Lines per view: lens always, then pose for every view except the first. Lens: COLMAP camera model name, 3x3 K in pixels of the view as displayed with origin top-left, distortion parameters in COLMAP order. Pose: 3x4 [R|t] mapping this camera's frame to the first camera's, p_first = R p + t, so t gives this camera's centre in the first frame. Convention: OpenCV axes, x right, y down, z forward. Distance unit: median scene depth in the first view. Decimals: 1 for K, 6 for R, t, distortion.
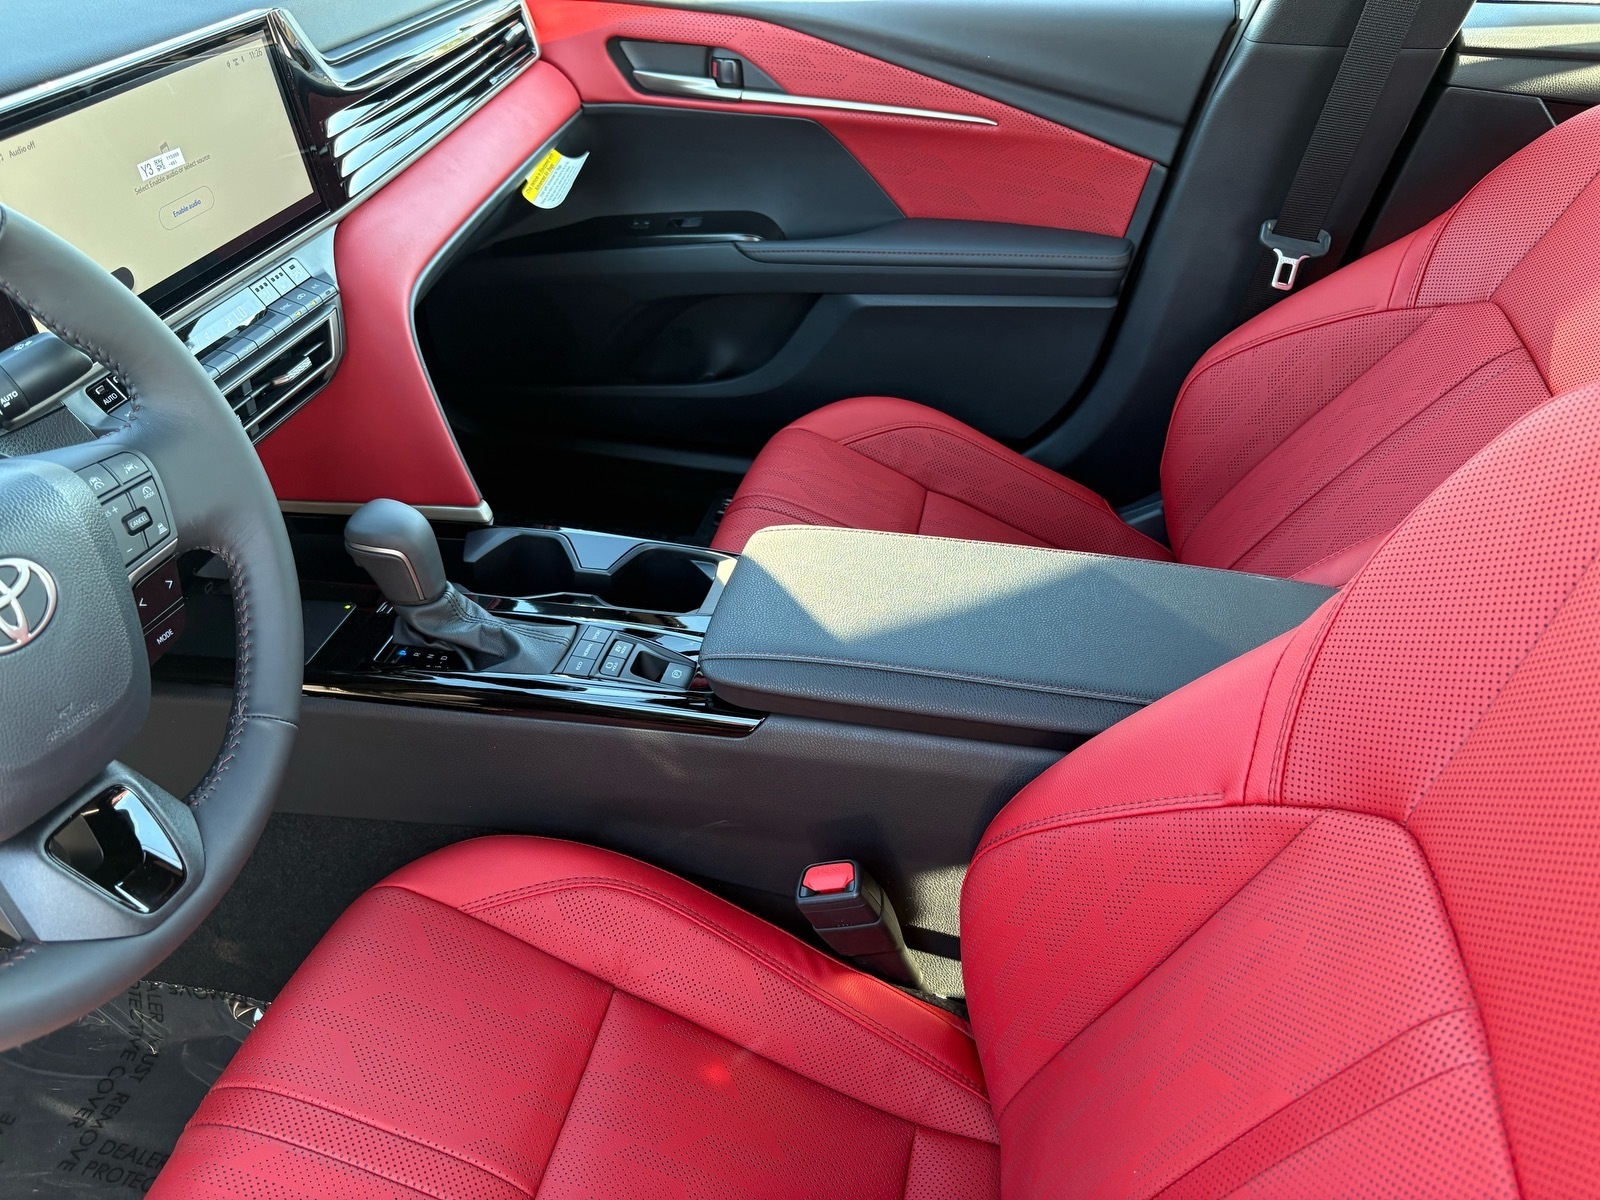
lens RADIAL K [[1263.3, 0, 811.7], [0, 1263.3, 601.8], [0, 0, 1]] dist [0.030853, -0.040328]
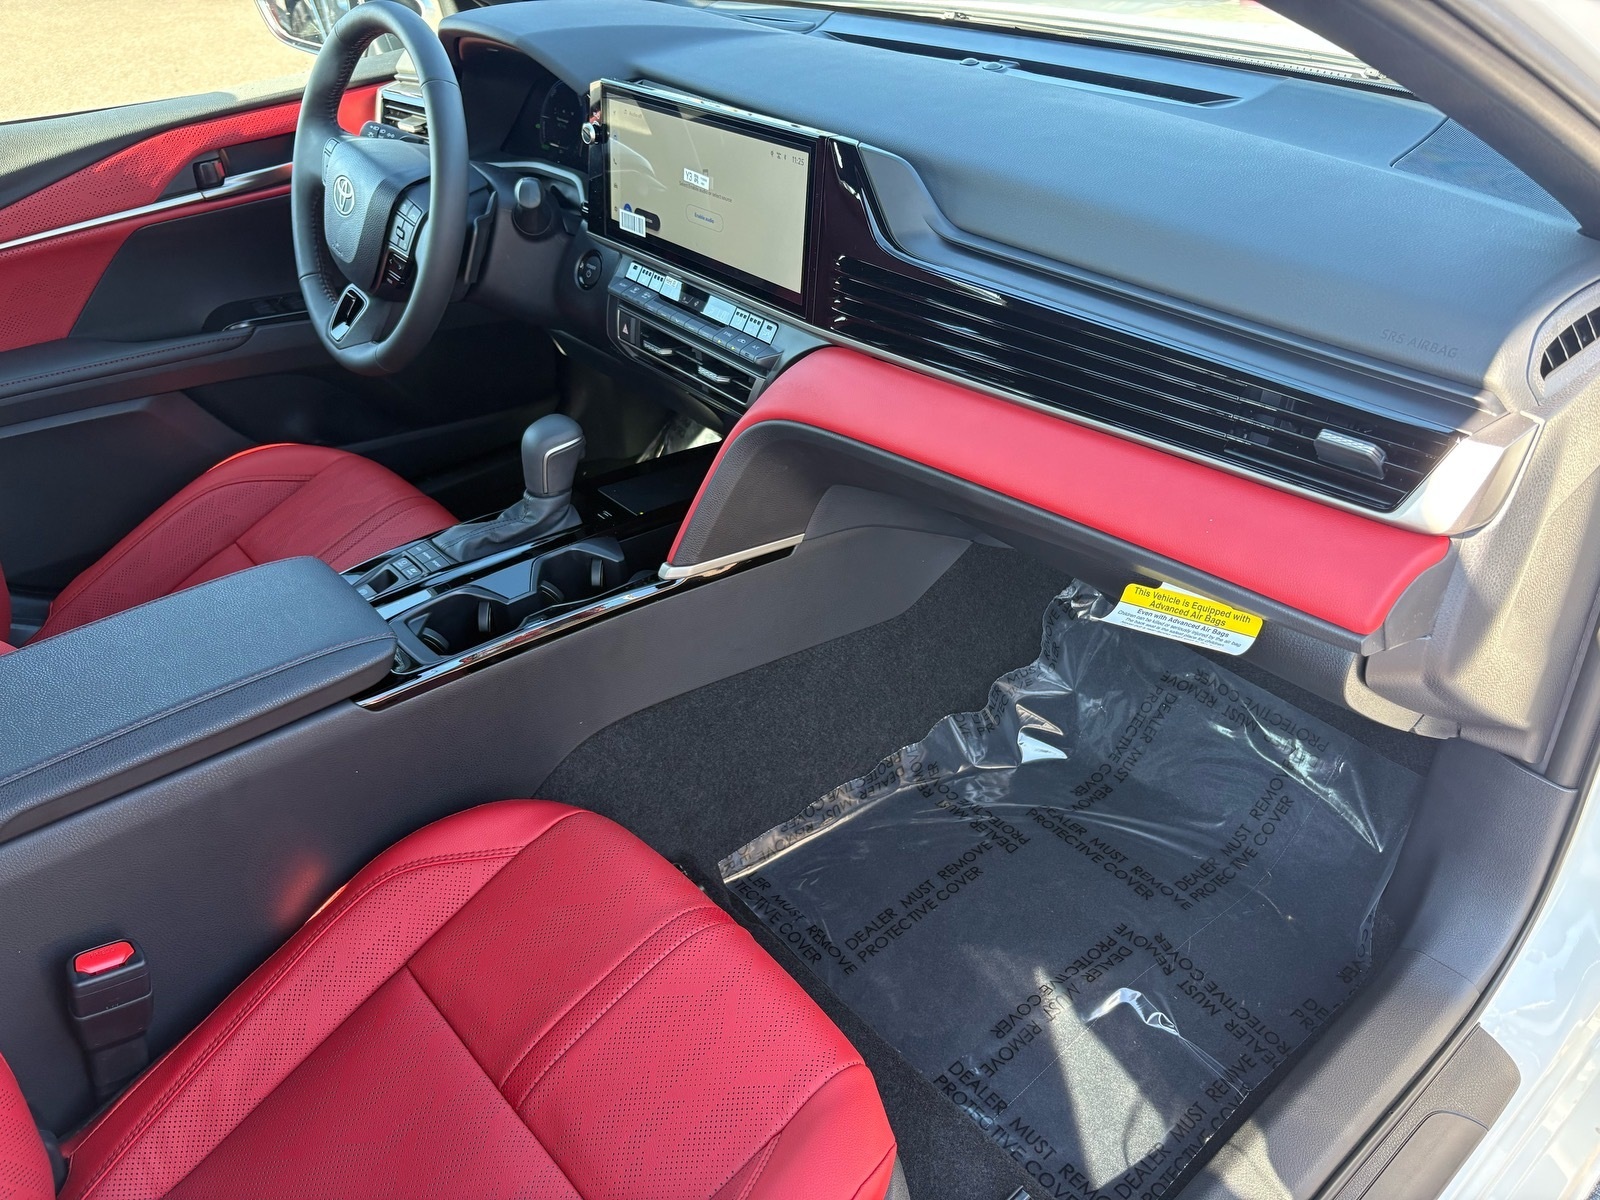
lens RADIAL K [[1263.3, 0, 821.3], [0, 1263.3, 596.7], [0, 0, 1]] dist [0.030853, -0.040328]
pose [[-0.619091, 0.439310, -0.650948, 0.418664], [-0.434003, 0.499423, 0.749812, -1.040006], [0.654499, 0.746715, -0.118526, 1.377991]]
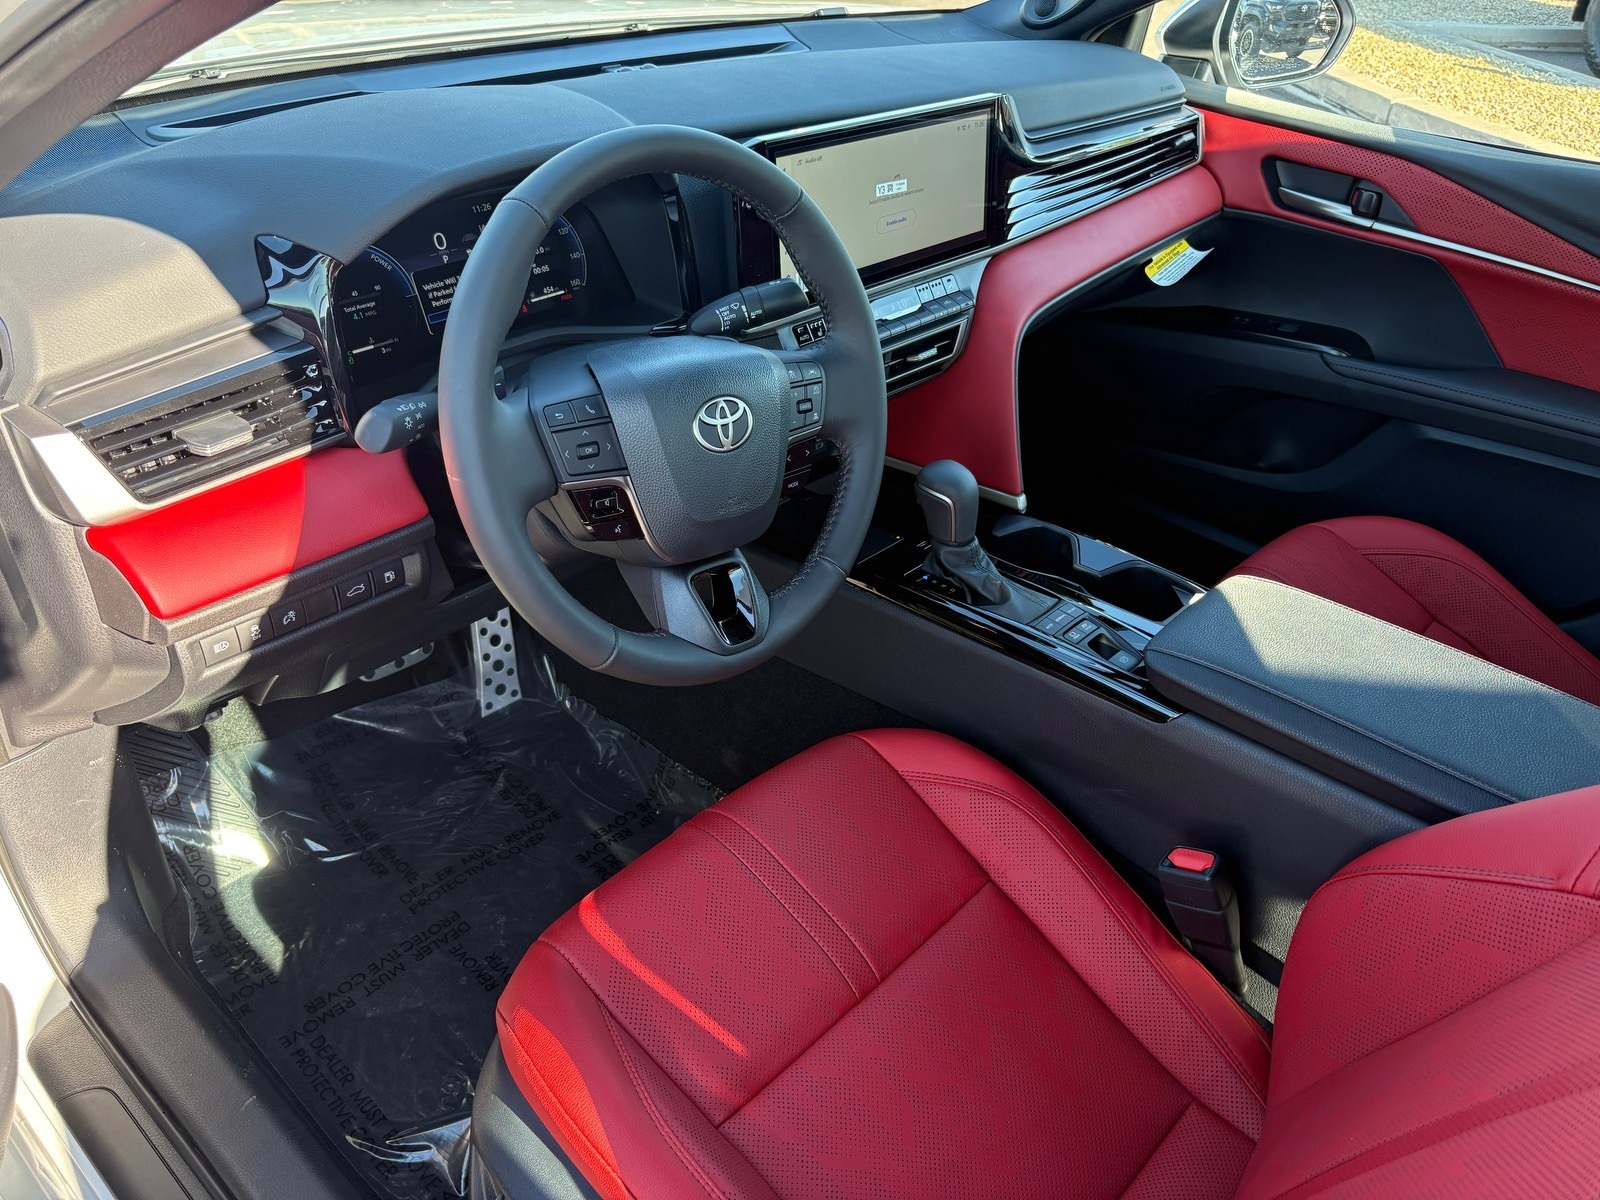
lens RADIAL K [[1263.3, 0, 767.5], [0, 1263.3, 601.8], [0, 0, 1]] dist [0.030853, -0.040328]
pose [[0.852446, 0.310541, -0.420595, 0.091476], [-0.337123, 0.941387, 0.011792, 0.102529], [0.399605, 0.131741, 0.907172, -0.235779]]
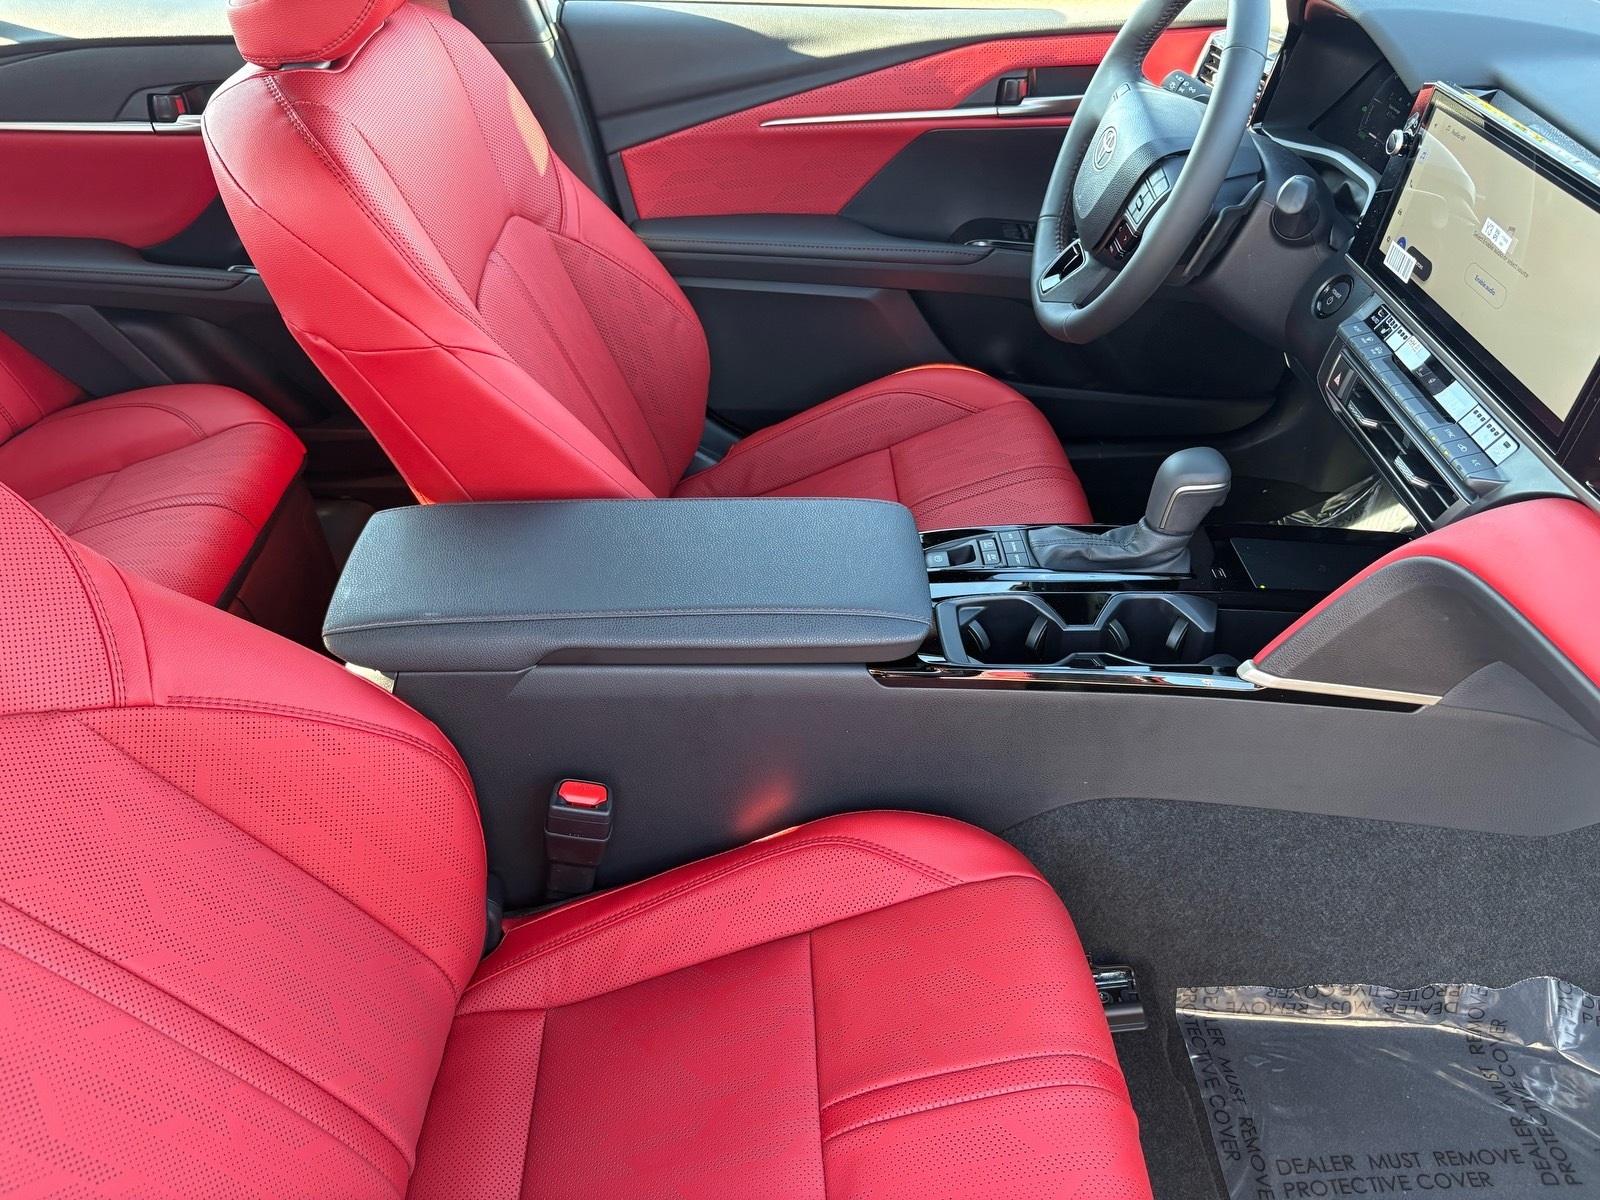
lens RADIAL K [[1263.3, 0, 779.3], [0, 1263.3, 602.6], [0, 0, 1]] dist [0.030853, -0.040328]
pose [[-0.975795, 0.122540, -0.181129, 0.262432], [-0.133099, 0.324400, 0.936509, -1.009880], [0.173518, 0.937949, -0.300238, 1.310172]]
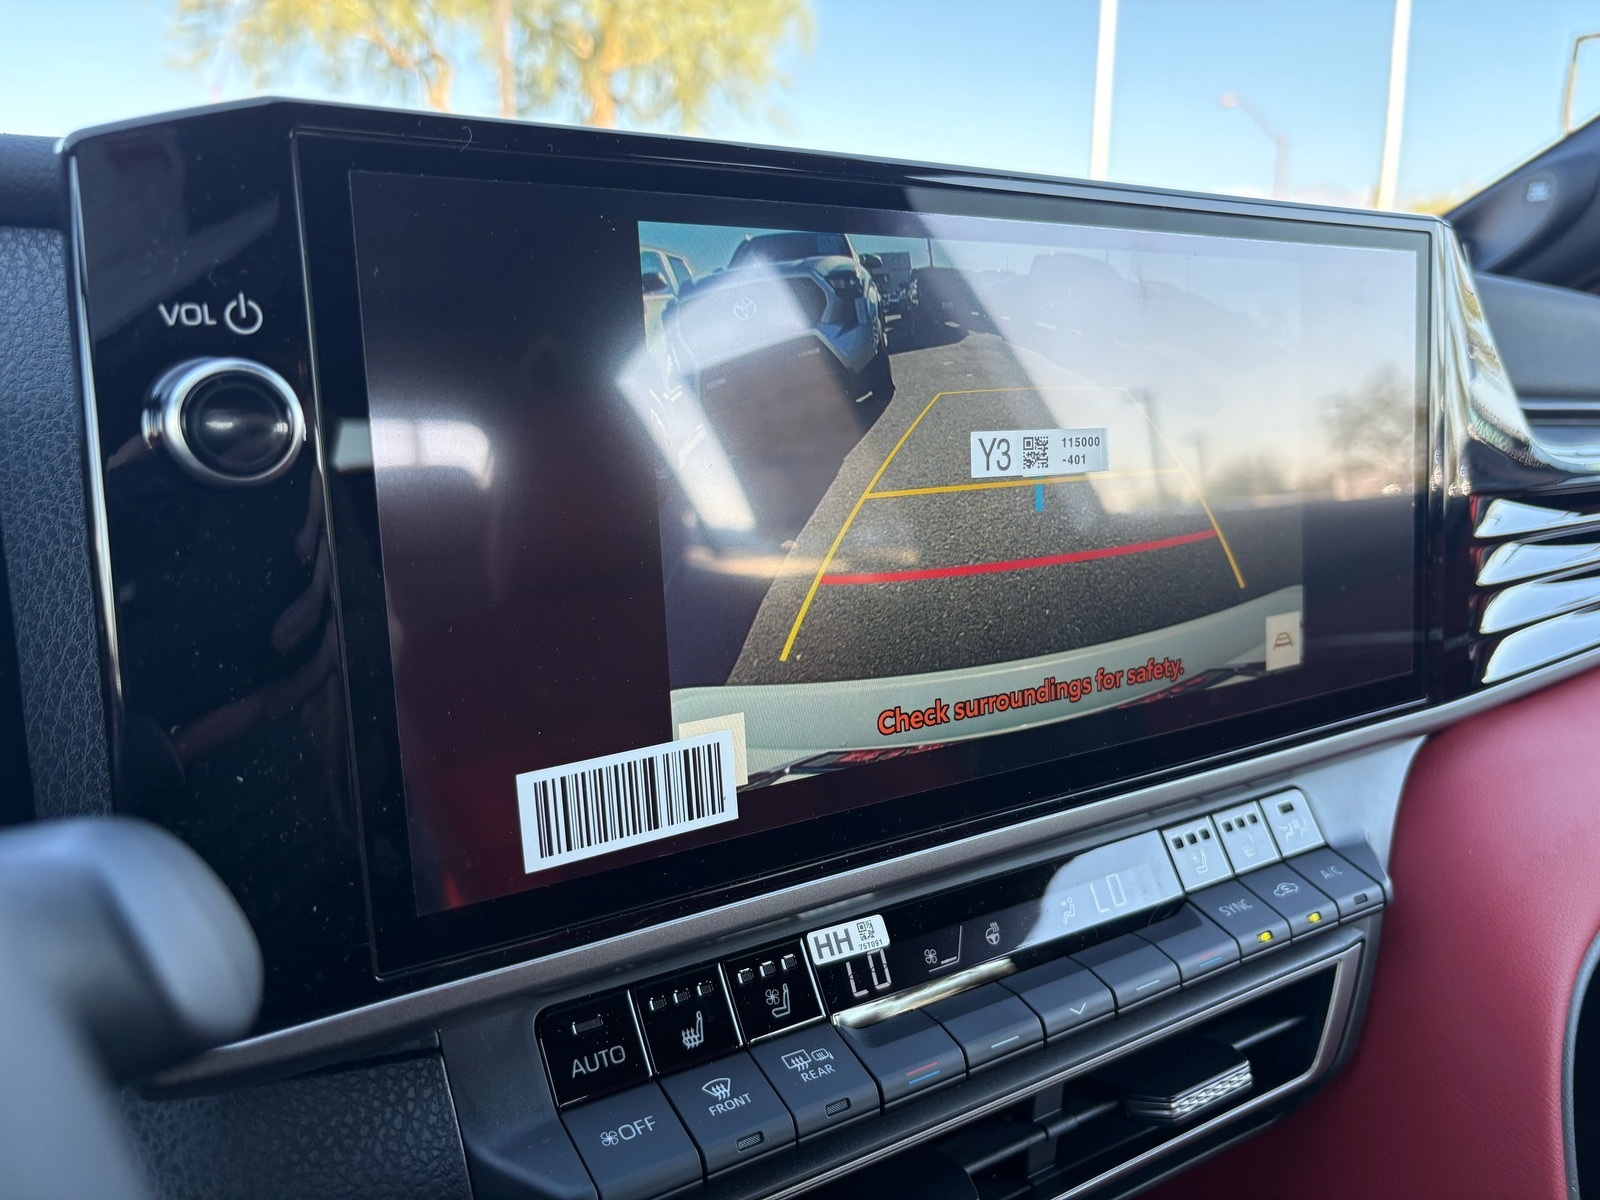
lens RADIAL K [[1263.3, 0, 807.8], [0, 1263.3, 611.7], [0, 0, 1]] dist [0.030853, -0.040328]
pose [[0.727848, 0.165598, -0.665444, -0.277813], [-0.413366, 0.880228, -0.233083, -0.172088], [0.547144, 0.444721, 0.709124, 0.642231]]
